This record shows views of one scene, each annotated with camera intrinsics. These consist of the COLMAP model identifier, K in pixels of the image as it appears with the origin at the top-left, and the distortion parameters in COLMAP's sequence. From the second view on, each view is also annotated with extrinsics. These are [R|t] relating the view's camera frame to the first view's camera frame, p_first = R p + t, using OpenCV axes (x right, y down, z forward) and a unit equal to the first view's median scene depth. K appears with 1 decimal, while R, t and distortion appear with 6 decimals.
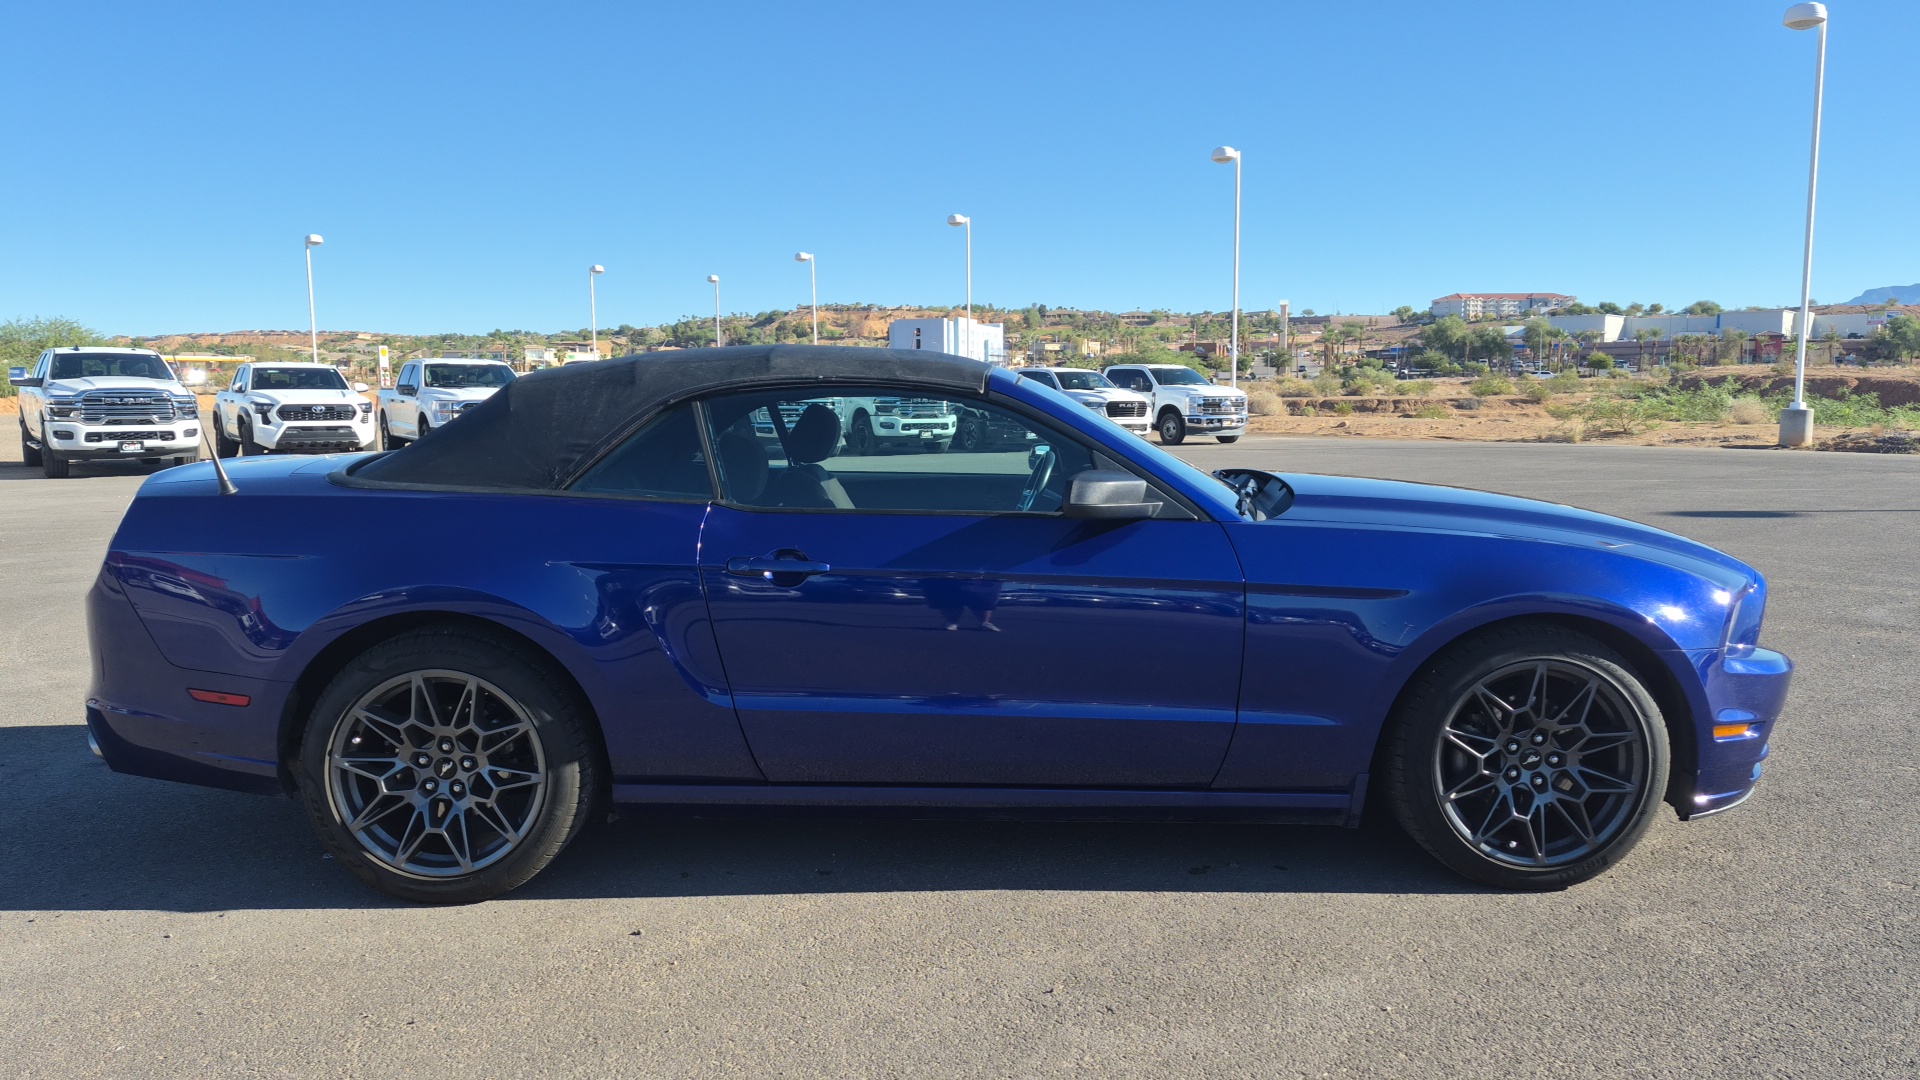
lens RADIAL K [[1339.3, 0, 958.4], [0, 1339.3, 545.1], [0, 0, 1]] dist [0.055773, -0.039978]
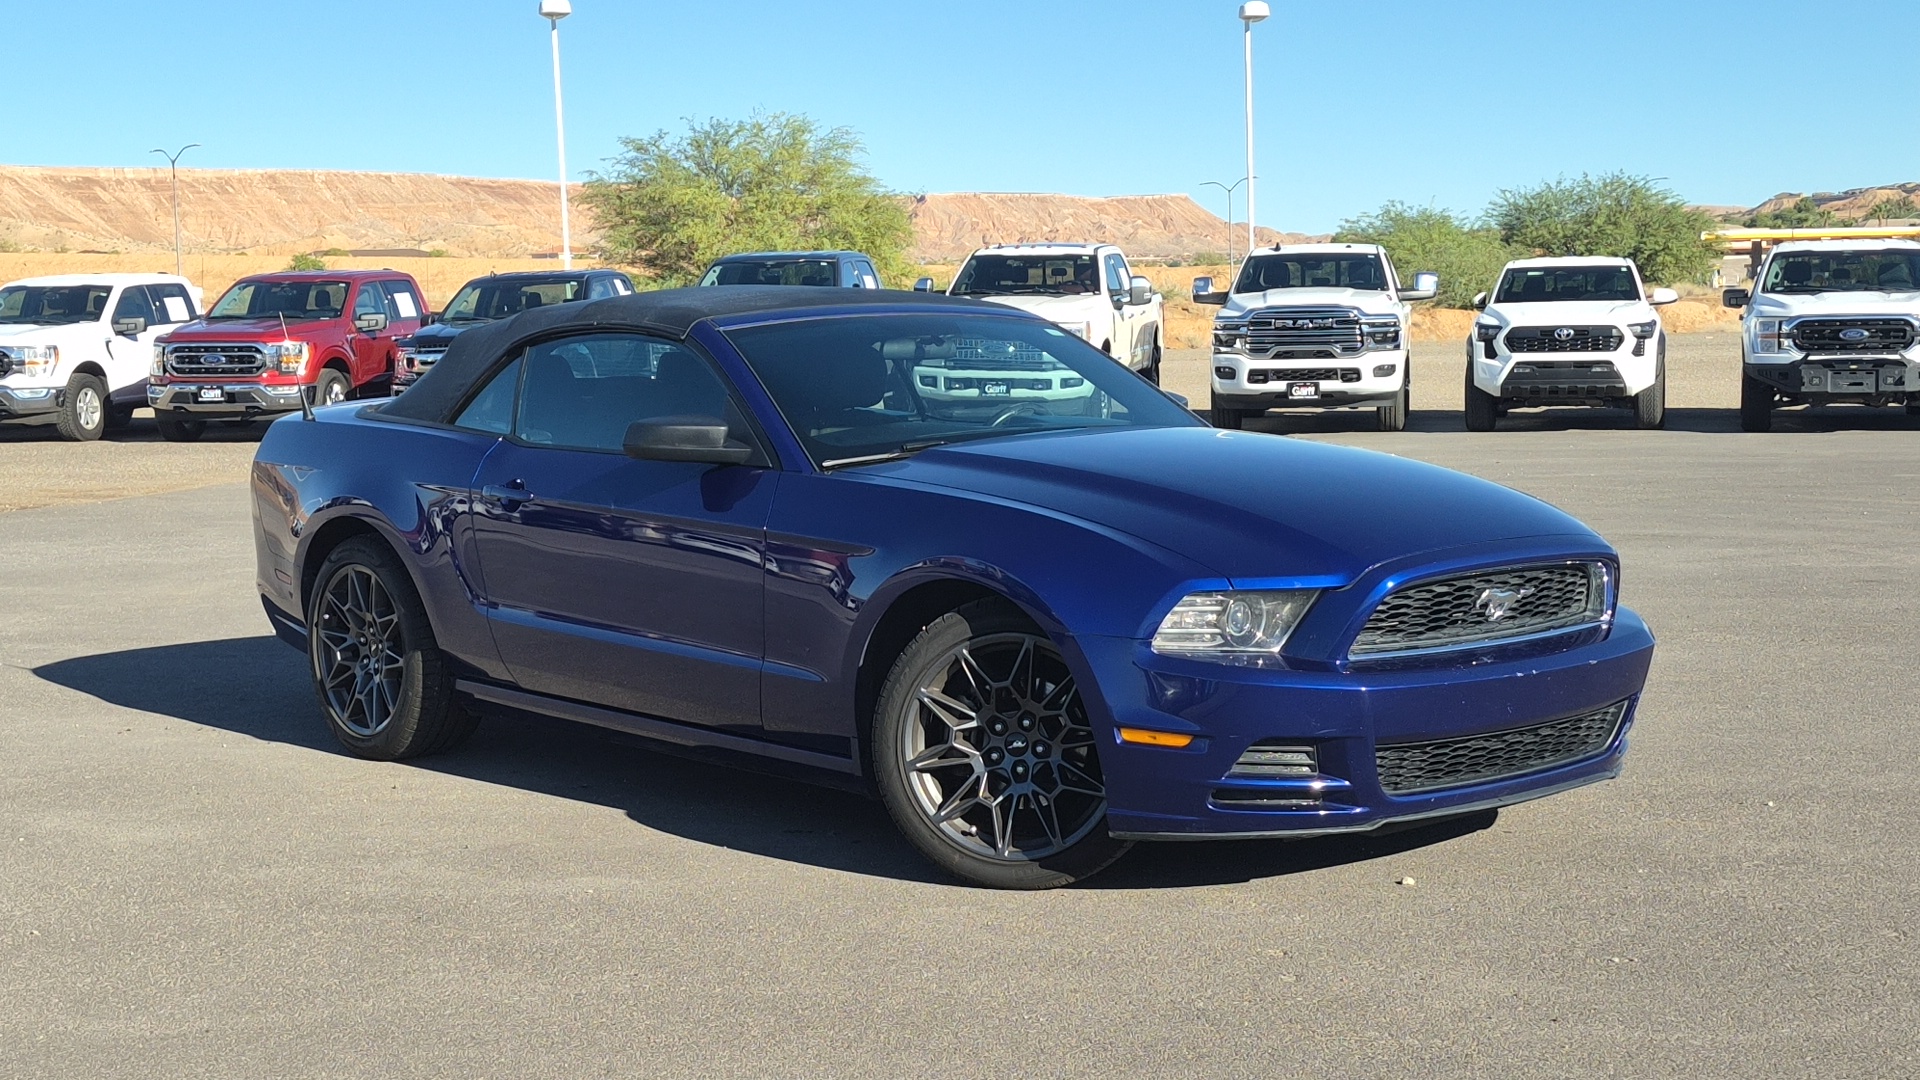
lens RADIAL K [[2713.7, 0, 954.8], [0, 2713.7, 537.7], [0, 0, 1]] dist [0.084021, 0.000000]
pose [[0.671559, 0.054587, -0.738938, 0.283251], [-0.070871, 0.997442, 0.009274, 0.000936], [0.737554, 0.046141, 0.673710, -0.043569]]
